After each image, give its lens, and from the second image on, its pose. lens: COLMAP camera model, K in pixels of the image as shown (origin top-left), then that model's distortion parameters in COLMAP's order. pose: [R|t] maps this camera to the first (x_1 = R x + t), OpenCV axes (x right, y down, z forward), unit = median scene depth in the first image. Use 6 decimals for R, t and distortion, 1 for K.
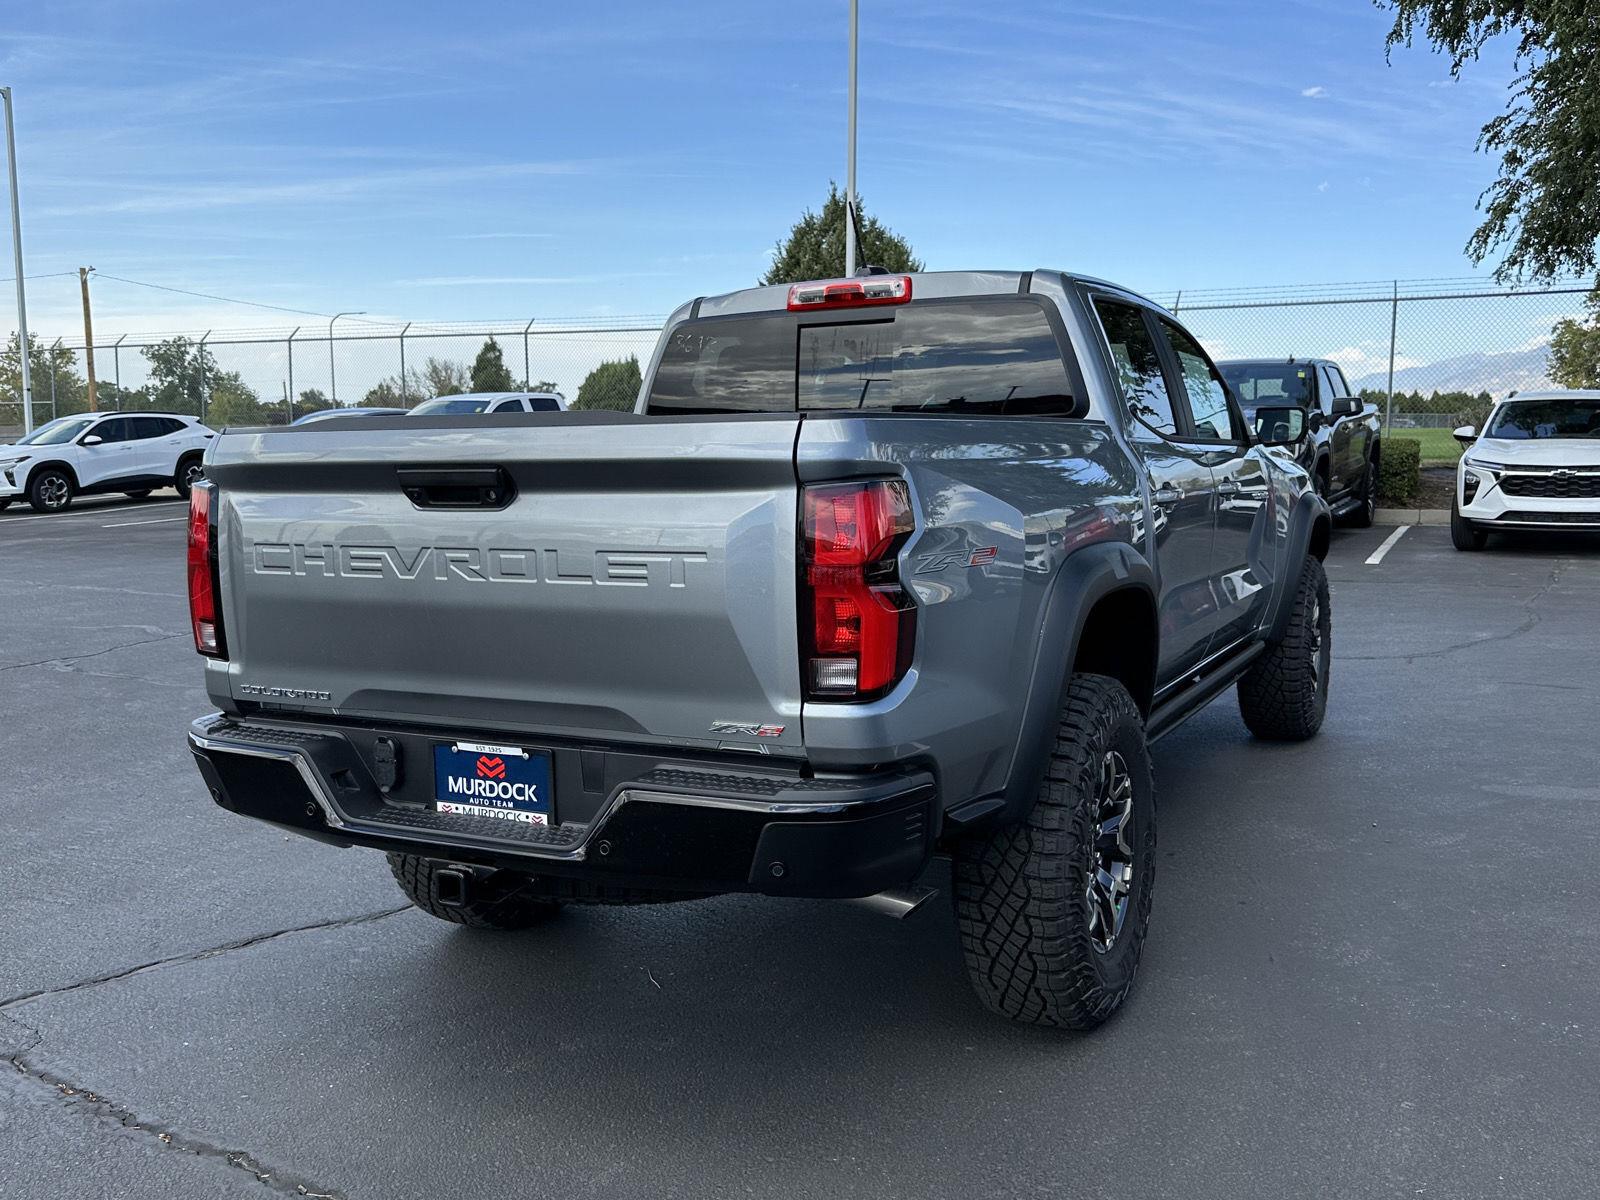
lens RADIAL K [[1392.8, 0, 794.7], [0, 1392.8, 593.0], [0, 0, 1]] dist [0.131242, -0.238334]
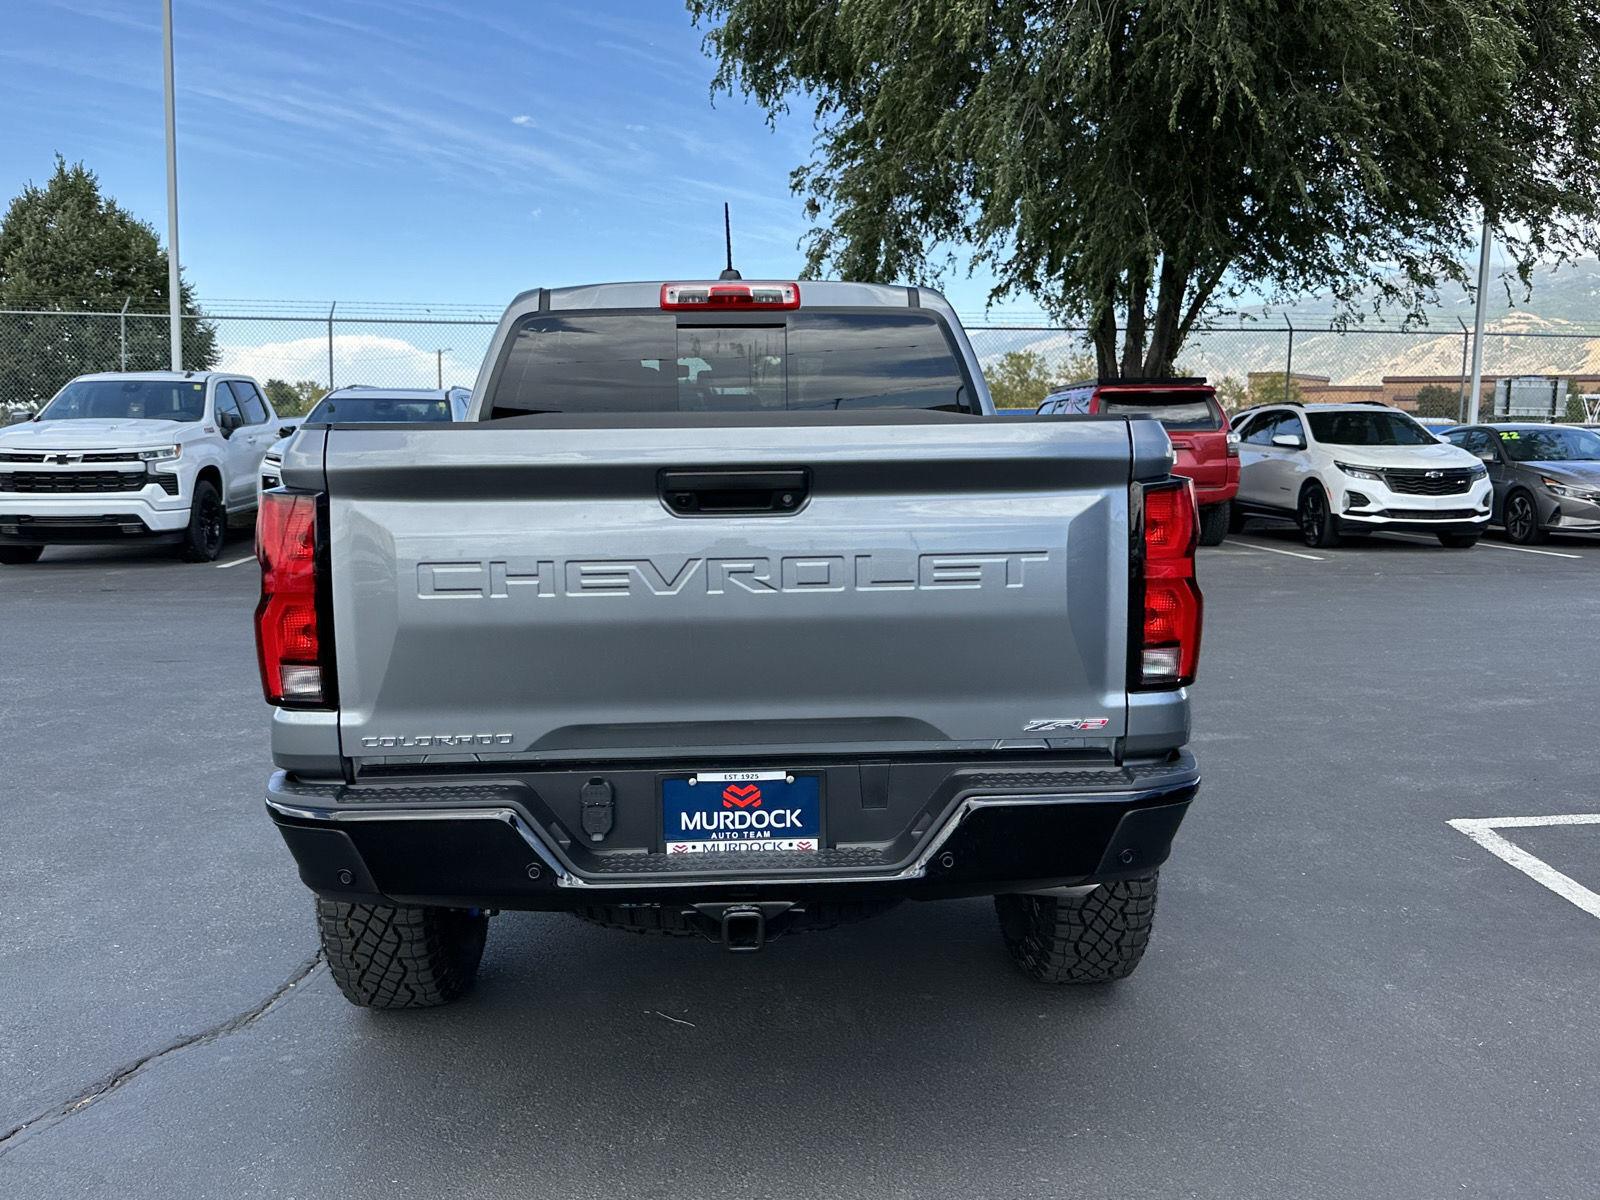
lens RADIAL K [[1392.8, 0, 794.7], [0, 1392.8, 593.0], [0, 0, 1]] dist [0.131242, -0.238334]
pose [[0.868282, -0.044332, 0.494086, -0.618613], [0.048073, 0.998831, 0.005139, -0.011386], [-0.493736, 0.019291, 0.869398, 0.182274]]
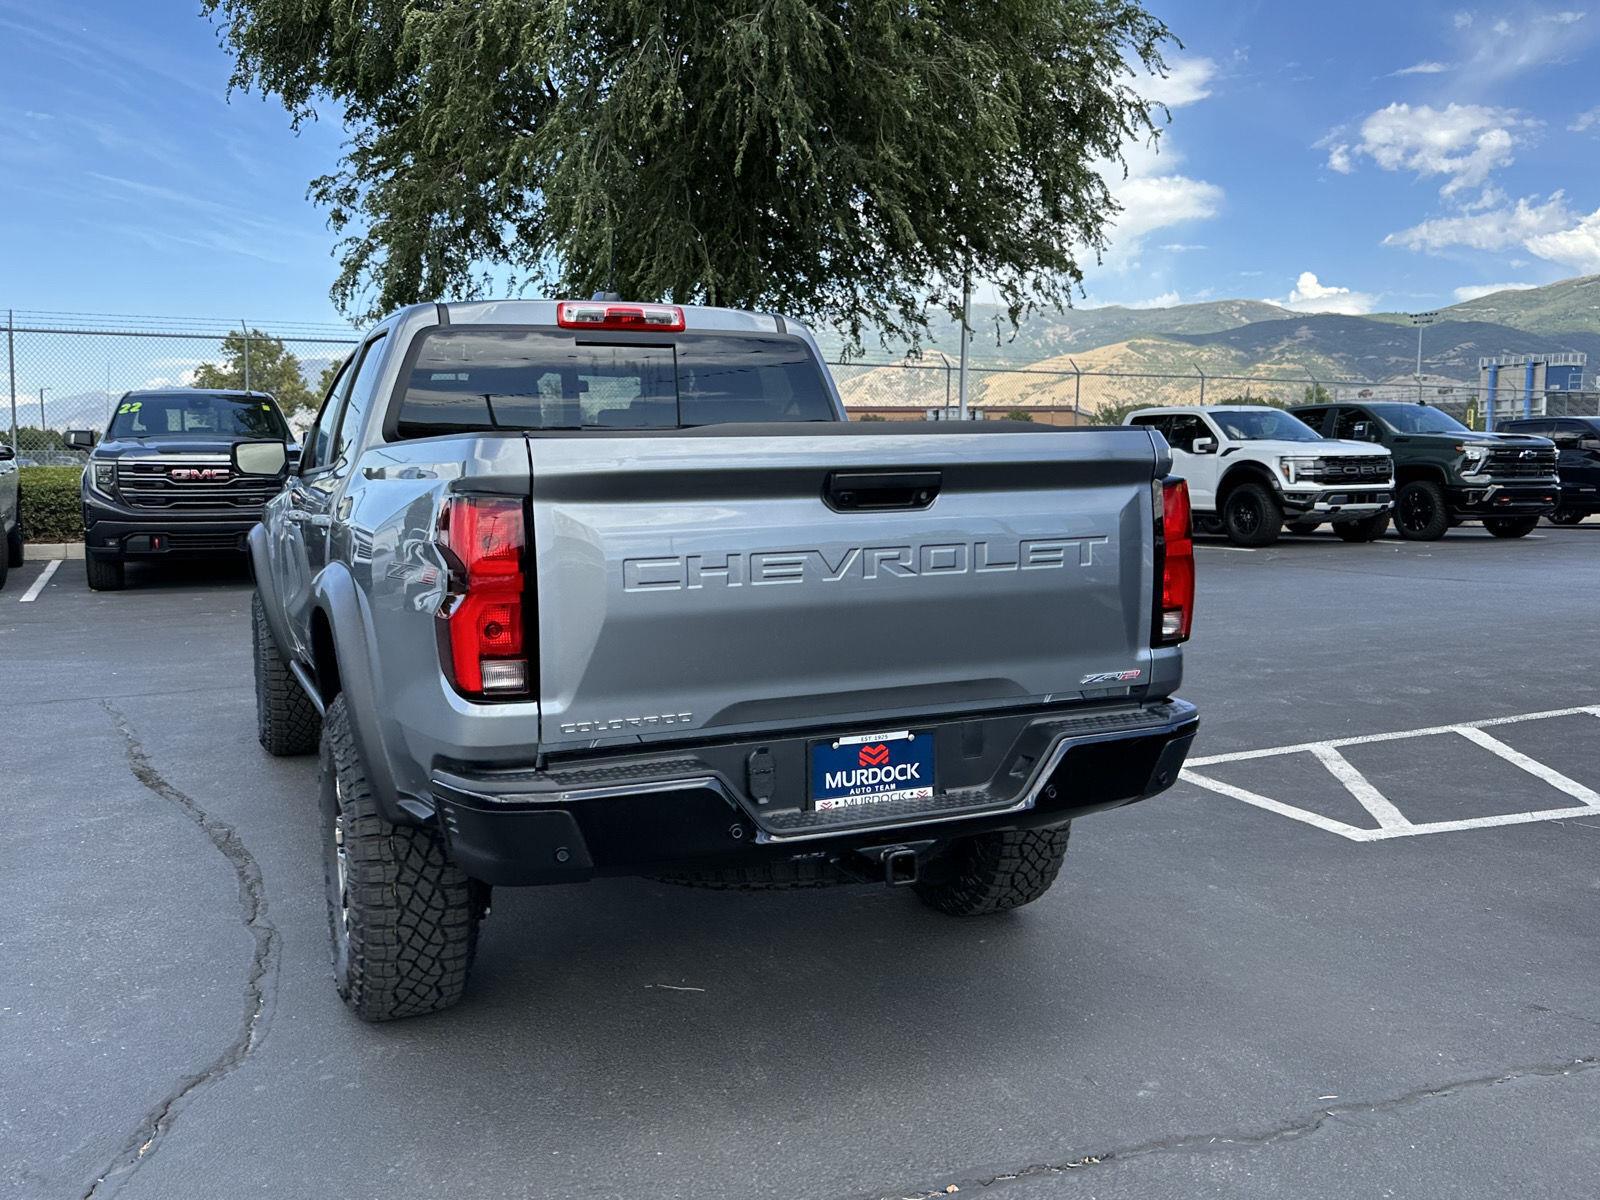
lens RADIAL K [[1392.8, 0, 794.7], [0, 1392.8, 593.0], [0, 0, 1]] dist [0.131242, -0.238334]
pose [[0.631605, -0.064717, 0.772585, -1.037501], [0.085213, 0.996267, 0.013791, -0.016970], [-0.770593, 0.057124, 0.634762, 0.362790]]
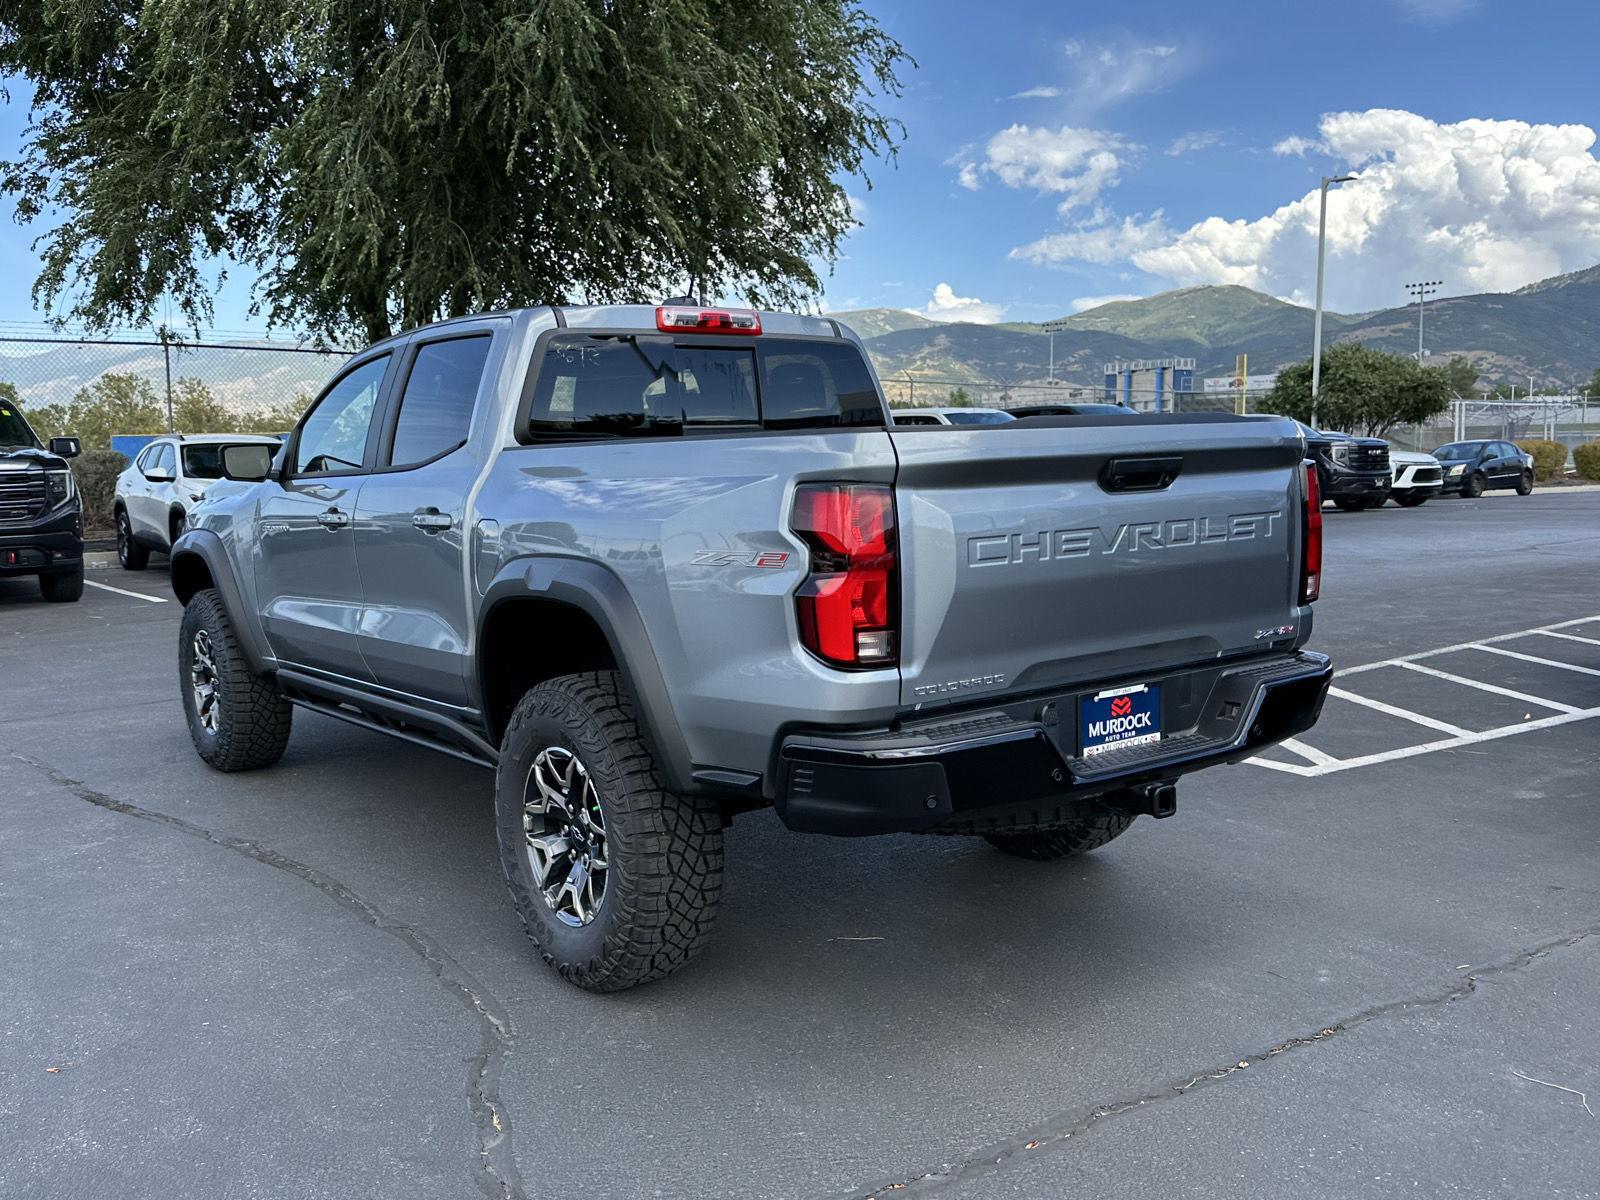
lens RADIAL K [[1395.2, 0, 787.4], [0, 1395.2, 598.0], [0, 0, 1]] dist [0.110109, -0.171105]
pose [[0.440933, -0.085467, 0.893462, -1.387253], [0.115579, 0.992575, 0.037908, -0.046779], [-0.890067, 0.086550, 0.447537, 0.691356]]
